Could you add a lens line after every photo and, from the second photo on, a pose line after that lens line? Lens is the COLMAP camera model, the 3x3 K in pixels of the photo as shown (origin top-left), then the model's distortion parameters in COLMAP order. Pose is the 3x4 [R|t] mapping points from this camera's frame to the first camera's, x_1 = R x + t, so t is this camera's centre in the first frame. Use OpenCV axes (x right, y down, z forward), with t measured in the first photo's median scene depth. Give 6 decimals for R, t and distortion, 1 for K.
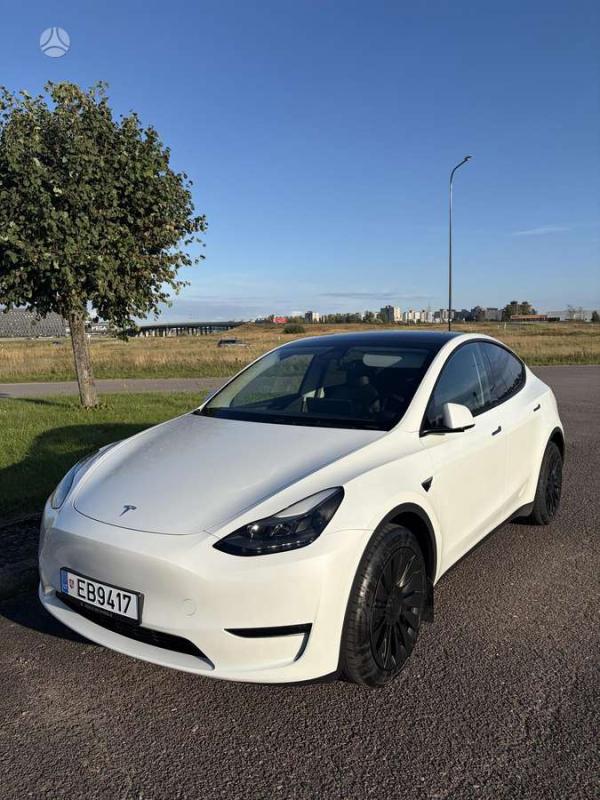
lens RADIAL K [[623.2, 0, 300.0], [0, 623.2, 400.0], [0, 0, 1]] dist [0.068012, -0.068282]
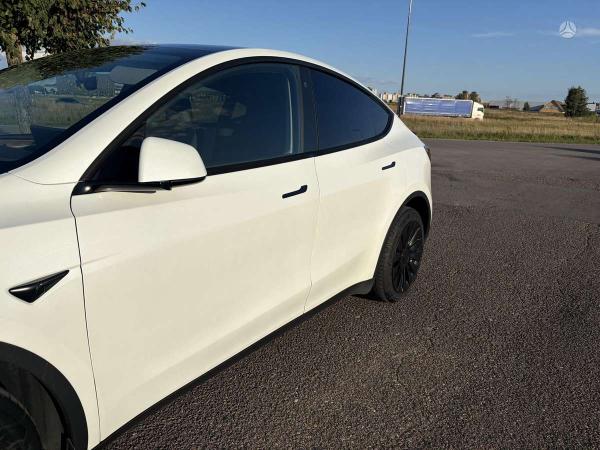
lens RADIAL K [[467.4, 0, 300.0], [0, 467.4, 225.0], [0, 0, 1]] dist [0.068012, -0.068282]
pose [[0.997866, 0.063588, 0.014826, 0.218134], [-0.065041, 0.987986, 0.140189, 0.008808], [-0.005734, -0.140854, 0.990014, 0.331414]]
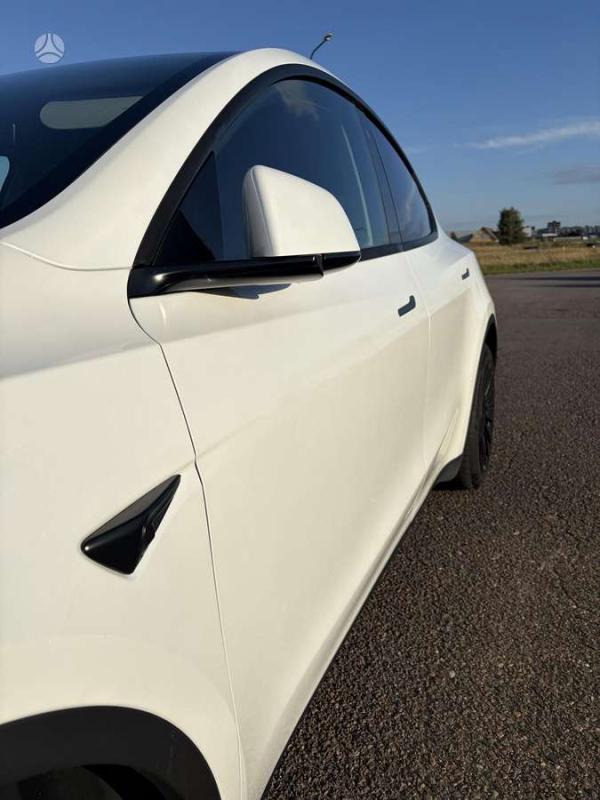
lens RADIAL K [[623.2, 0, 300.0], [0, 623.2, 400.0], [0, 0, 1]] dist [0.068012, -0.068282]
pose [[0.979071, -0.064808, 0.192927, 0.116558], [0.042813, 0.992318, 0.116069, 0.041548], [-0.198967, -0.105380, 0.974324, 0.433372]]
